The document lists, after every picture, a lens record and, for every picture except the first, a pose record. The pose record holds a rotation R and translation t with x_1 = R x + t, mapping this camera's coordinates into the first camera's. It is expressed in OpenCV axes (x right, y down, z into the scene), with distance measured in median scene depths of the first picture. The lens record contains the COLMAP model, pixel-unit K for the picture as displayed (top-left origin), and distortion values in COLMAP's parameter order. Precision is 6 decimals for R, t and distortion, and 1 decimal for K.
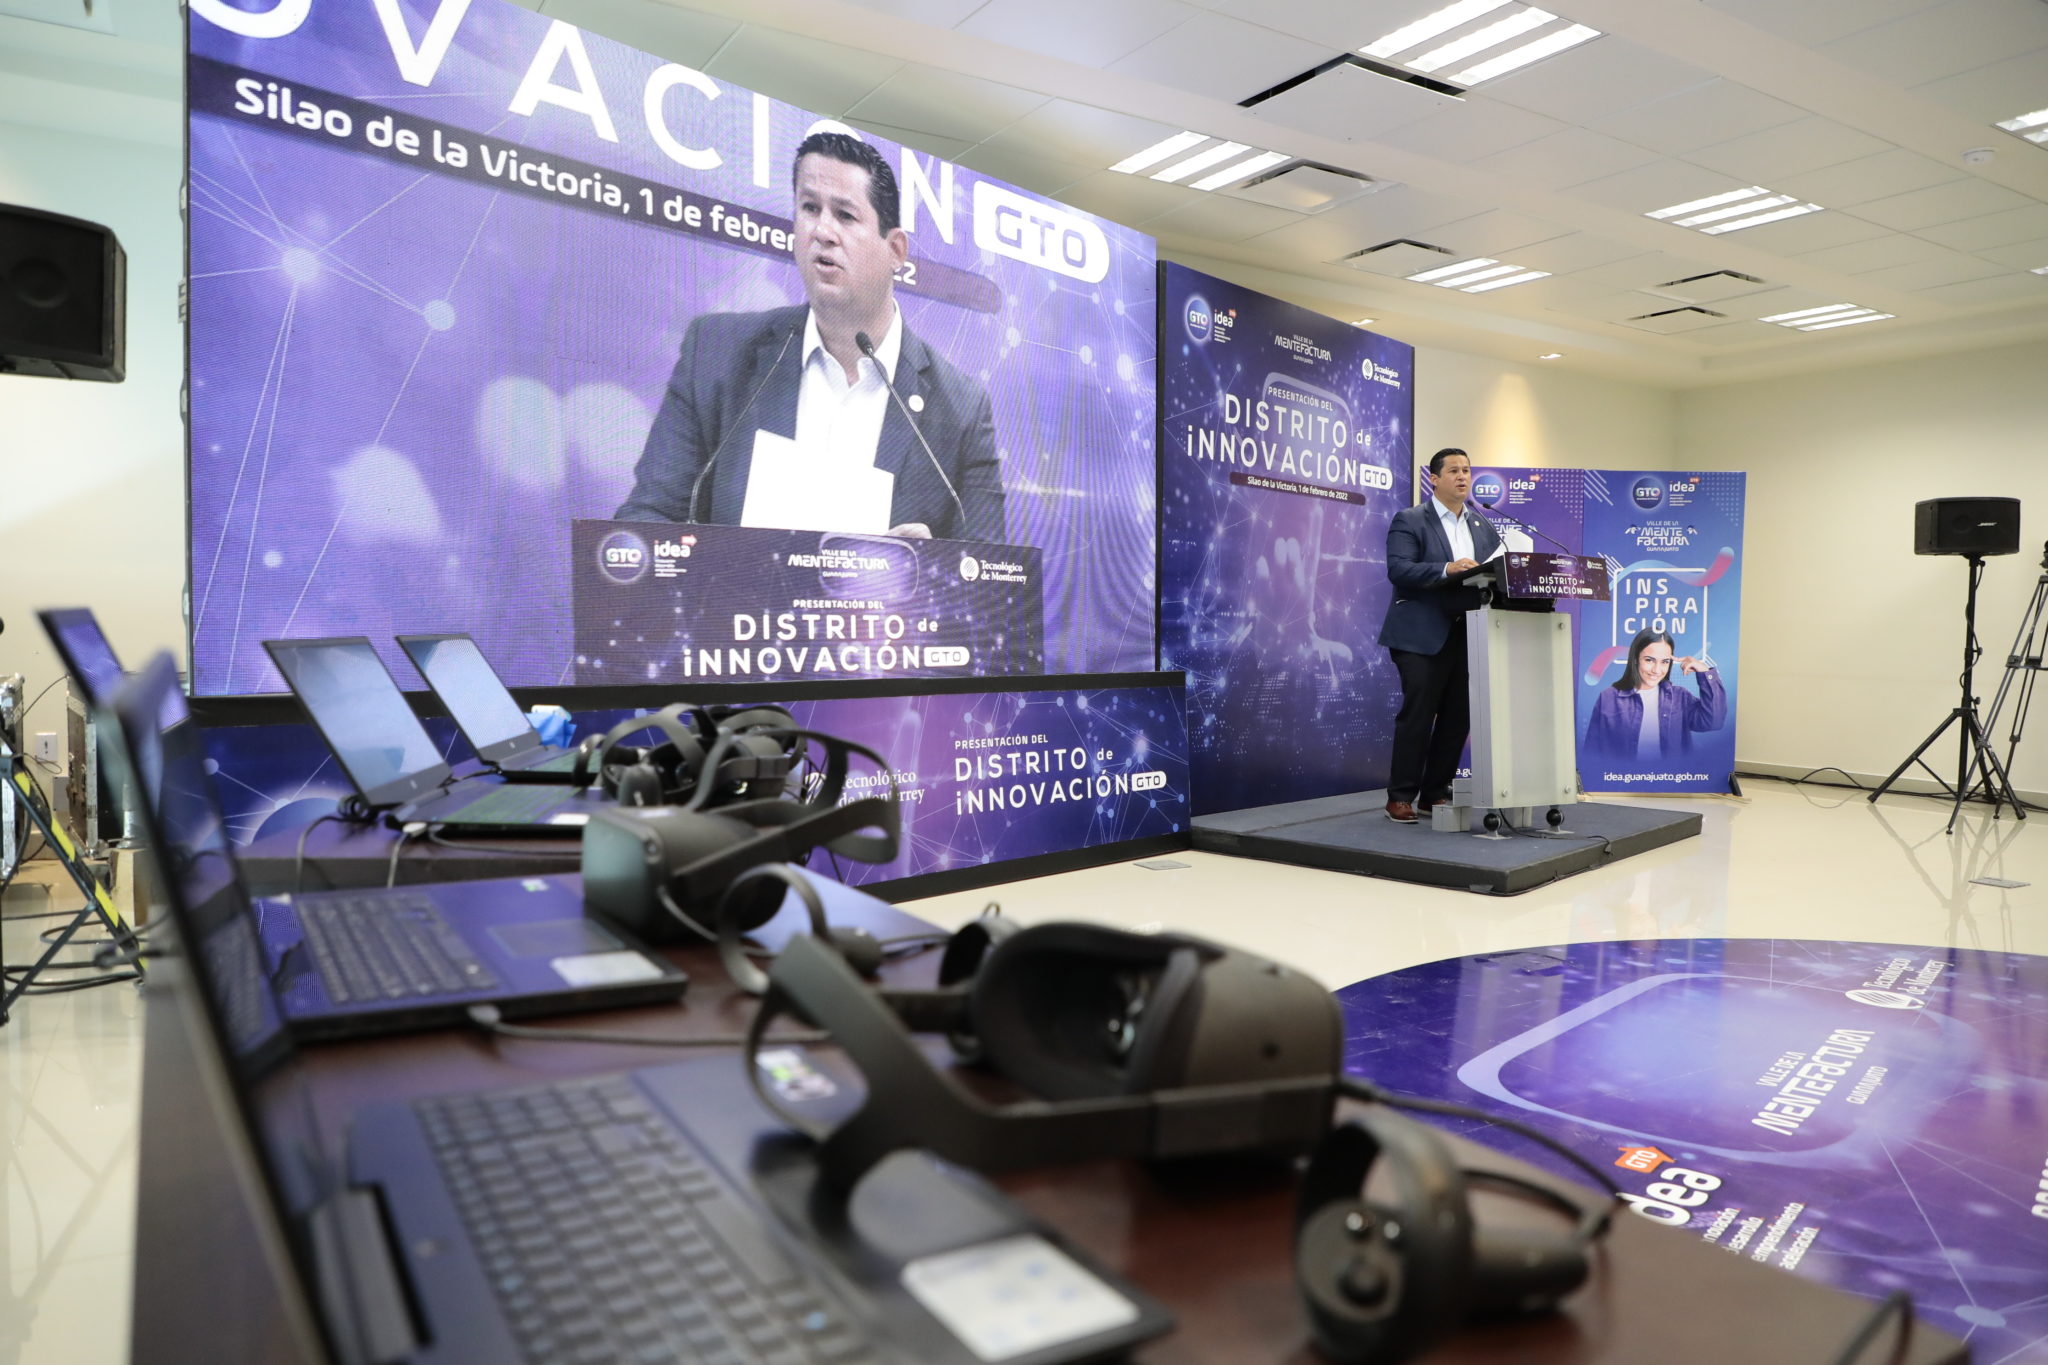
lens RADIAL K [[1401.5, 0, 1024.0], [0, 1401.5, 682.5], [0, 0, 1]] dist [-0.071064, 0.049285]
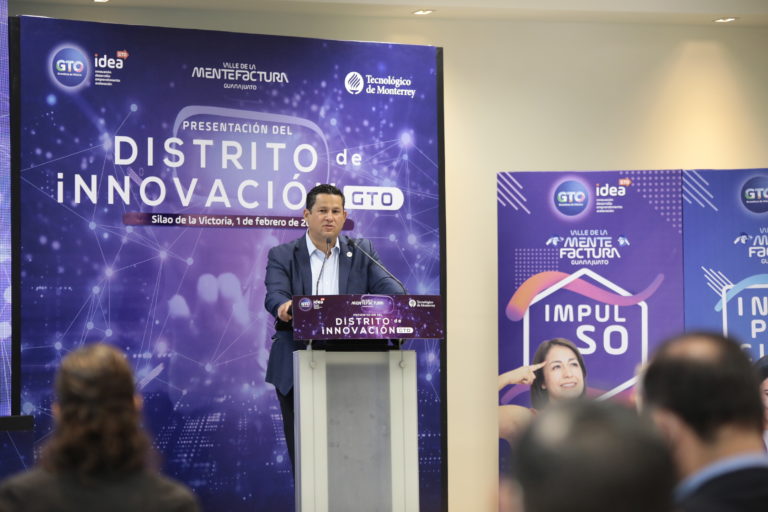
lens RADIAL K [[2682.5, 0, 384.0], [0, 2682.5, 256.0], [0, 0, 1]] dist [0.449569, 2.450855]
pose [[0.969470, -0.023627, -0.244067, 0.743484], [0.008233, 0.997922, -0.063901, 0.003887], [0.245070, 0.059941, 0.967651, -0.759917]]
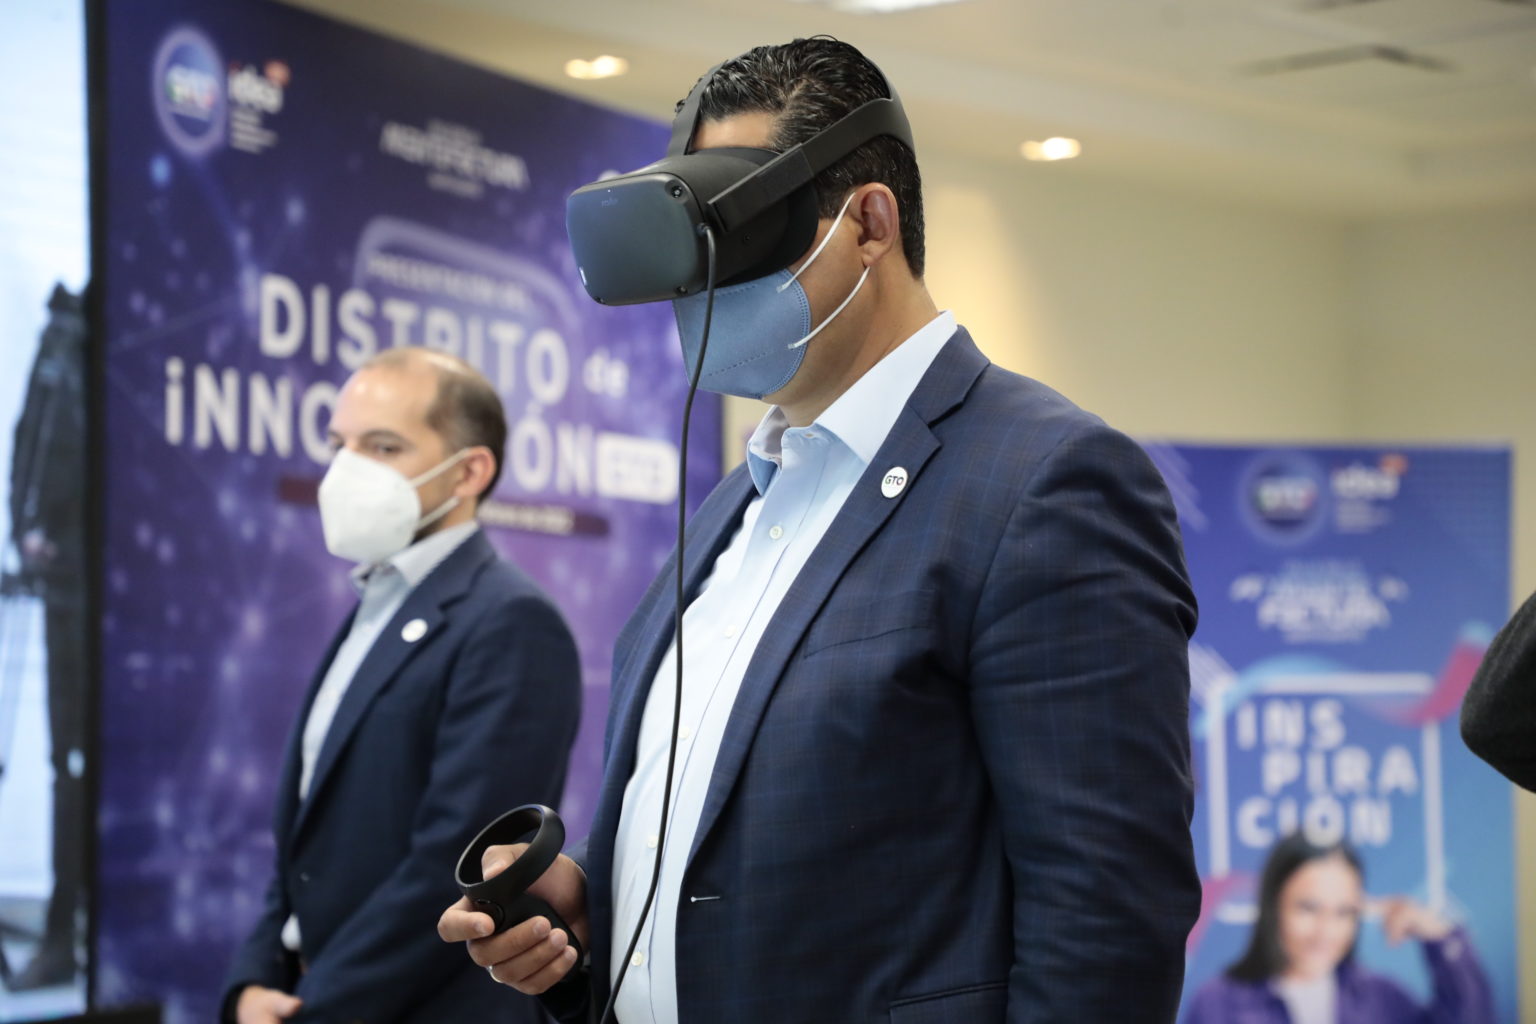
lens RADIAL K [[3980.0, 0, 768.0], [0, 3980.0, 512.0], [0, 0, 1]] dist [0.607431, -0.402280]
pose [[0.960040, 0.003256, 0.279844, -0.033871], [0.023812, 0.995356, -0.093271, -0.029563], [-0.278848, 0.096208, 0.955504, -0.110385]]
